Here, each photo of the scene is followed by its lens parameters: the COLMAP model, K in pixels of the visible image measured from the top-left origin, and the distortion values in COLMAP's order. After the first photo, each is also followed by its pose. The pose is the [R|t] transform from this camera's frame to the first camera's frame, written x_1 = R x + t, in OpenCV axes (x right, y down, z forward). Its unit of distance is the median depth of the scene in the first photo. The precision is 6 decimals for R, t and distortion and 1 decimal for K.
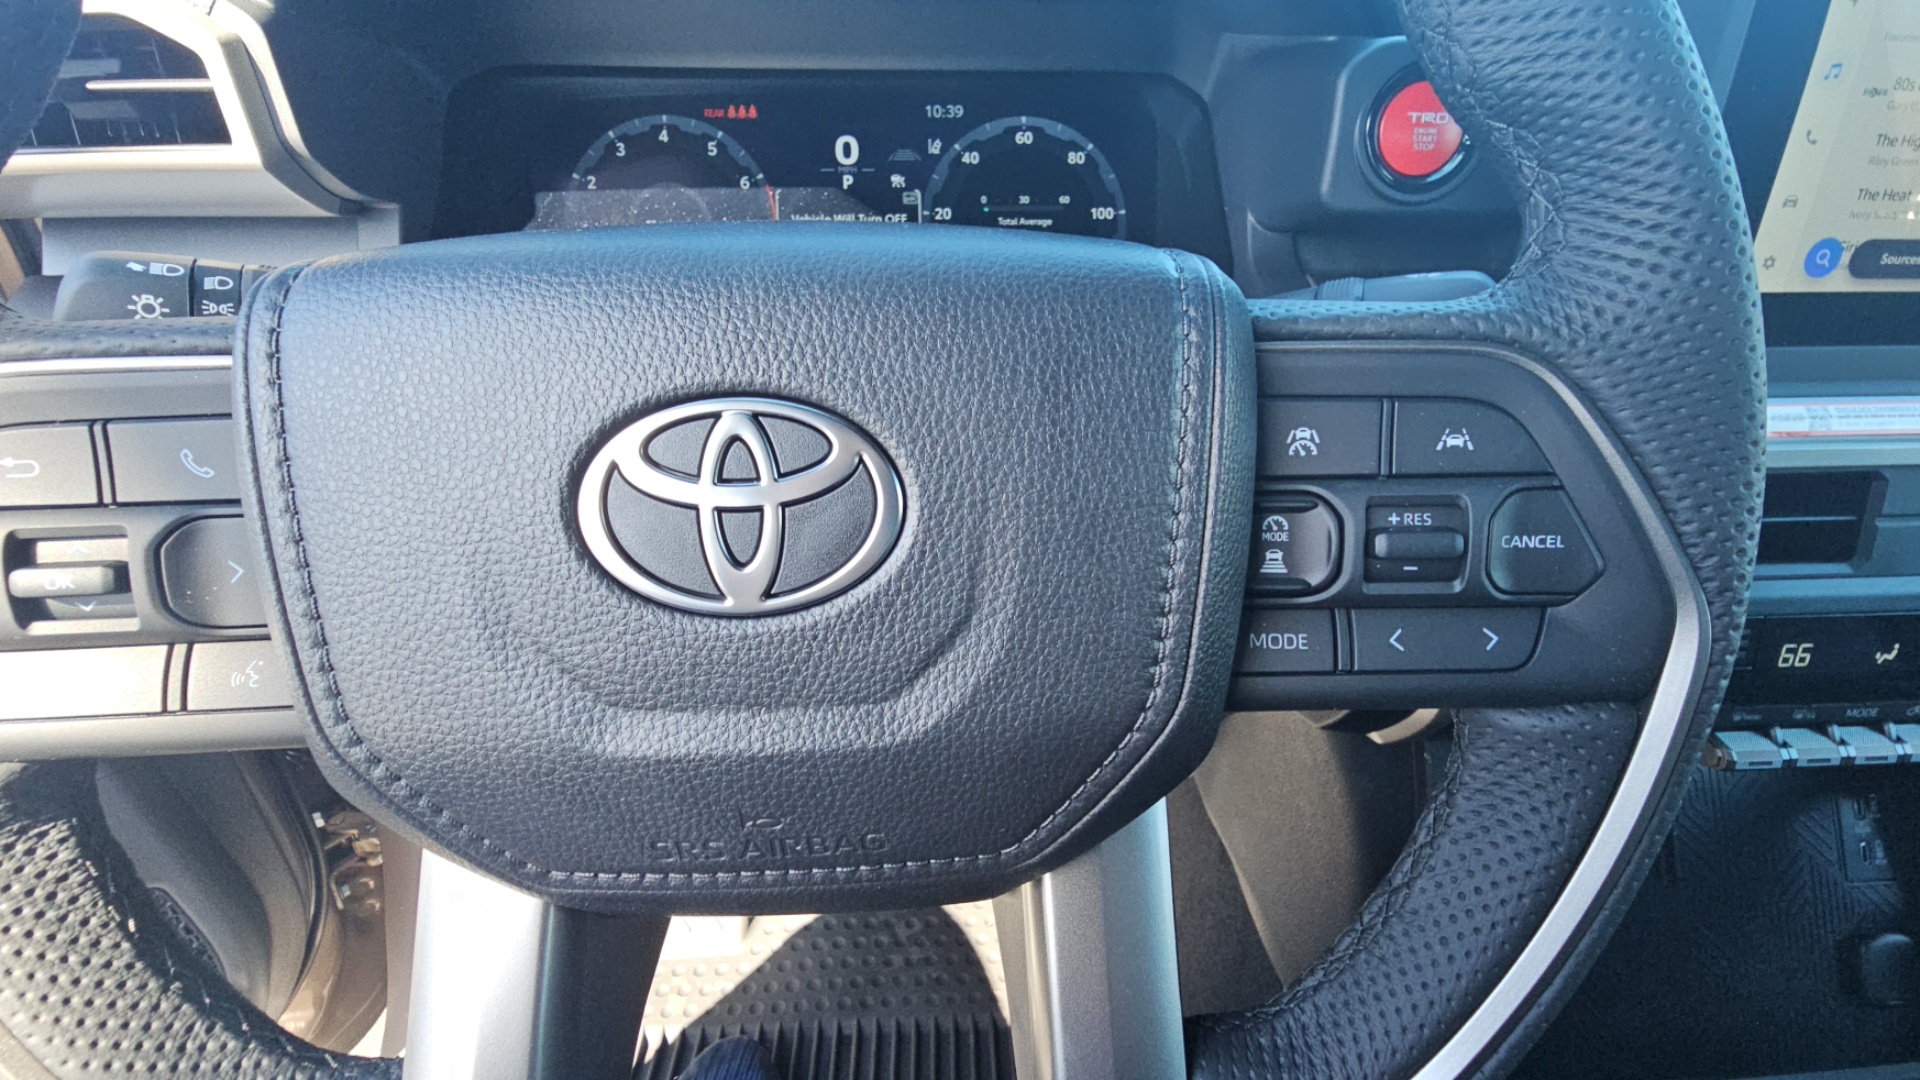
lens RADIAL K [[849.7, 0, 976.4], [0, 849.7, 553.0], [0, 0, 1]] dist [0.010484, -0.009345]
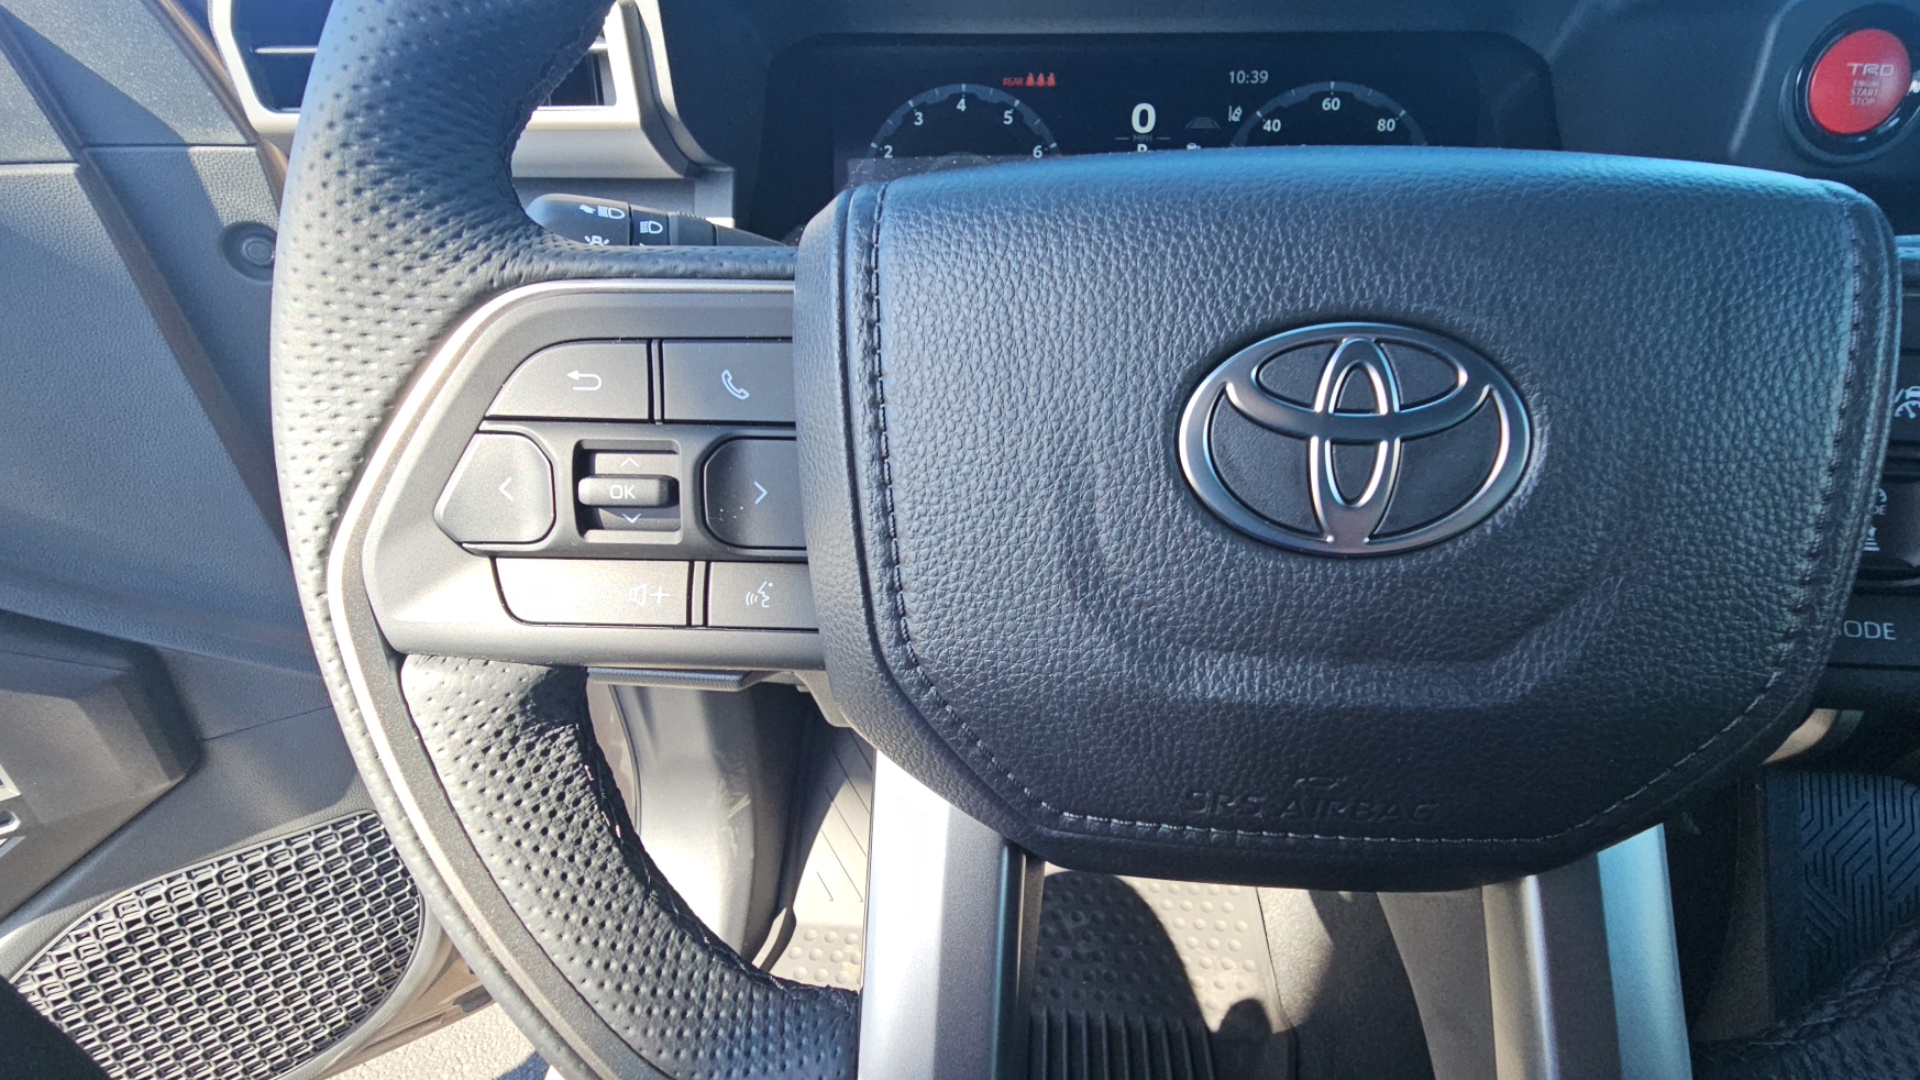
lens RADIAL K [[849.7, 0, 976.4], [0, 849.7, 553.0], [0, 0, 1]] dist [0.010484, -0.009345]
pose [[0.991598, 0.053368, -0.117840, -0.443981], [-0.053176, 0.998574, 0.004777, 0.068187], [0.117926, 0.001529, 0.993021, 0.016458]]
